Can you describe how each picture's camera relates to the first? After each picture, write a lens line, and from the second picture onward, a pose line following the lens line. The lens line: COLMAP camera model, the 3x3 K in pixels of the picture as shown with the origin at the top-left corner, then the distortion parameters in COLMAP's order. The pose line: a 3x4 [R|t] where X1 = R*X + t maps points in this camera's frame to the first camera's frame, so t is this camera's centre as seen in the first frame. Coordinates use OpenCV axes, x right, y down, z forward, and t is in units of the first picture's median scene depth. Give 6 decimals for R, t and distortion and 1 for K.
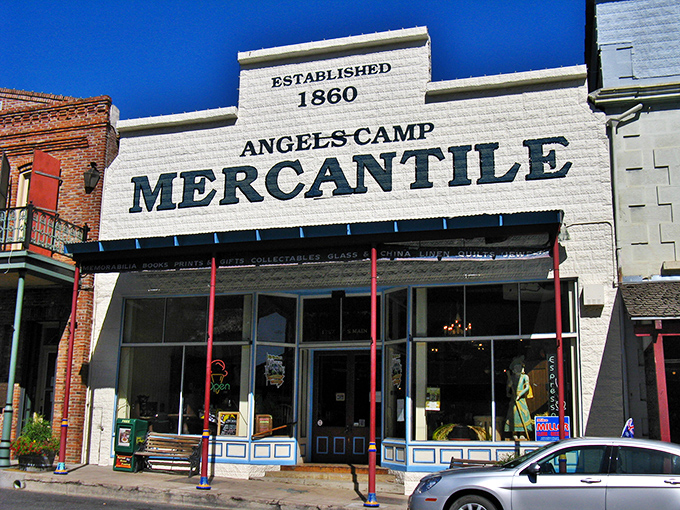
lens RADIAL K [[756.7, 0, 340.0], [0, 756.7, 255.0], [0, 0, 1]] dist [-0.115621, 0.073228]
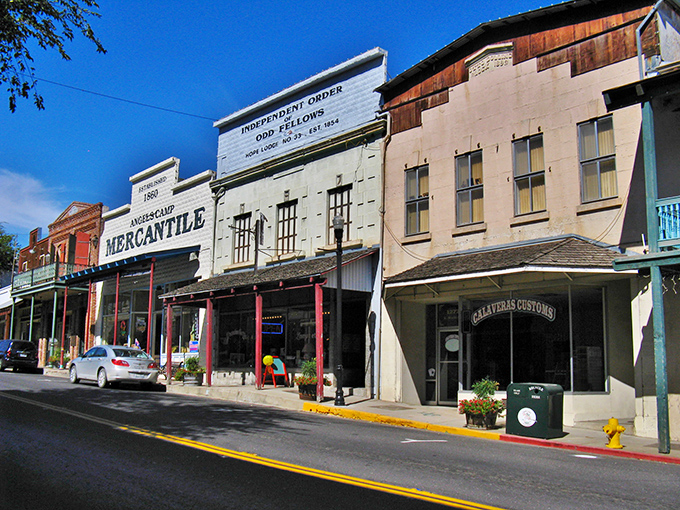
lens RADIAL K [[694.5, 0, 340.0], [0, 694.5, 255.0], [0, 0, 1]] dist [-0.005914, -0.000578]
pose [[0.843610, -0.093524, -0.528750, 1.403424], [0.120742, 0.992537, 0.017083, -0.012636], [0.523206, -0.078254, 0.848606, -0.377837]]
